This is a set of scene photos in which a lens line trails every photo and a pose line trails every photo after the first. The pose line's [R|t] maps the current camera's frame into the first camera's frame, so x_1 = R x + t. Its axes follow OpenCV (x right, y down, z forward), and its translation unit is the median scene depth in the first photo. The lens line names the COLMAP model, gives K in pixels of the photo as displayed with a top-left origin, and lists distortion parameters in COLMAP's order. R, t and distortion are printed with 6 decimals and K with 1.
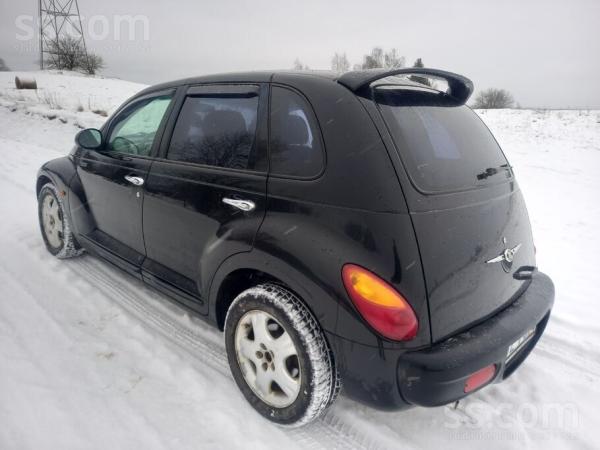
lens RADIAL K [[486.7, 0, 300.0], [0, 486.7, 225.0], [0, 0, 1]] dist [0.095836, -0.084733]
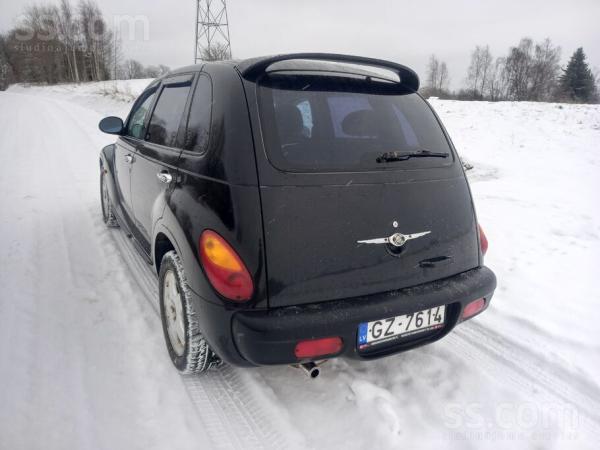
lens RADIAL K [[493.5, 0, 300.0], [0, 493.5, 225.0], [0, 0, 1]] dist [0.090663, -0.089733]
pose [[0.947347, 0.068628, -0.312769, 0.446330], [-0.070110, 0.997518, 0.006520, 0.032010], [0.312441, 0.015752, 0.949807, -0.011712]]
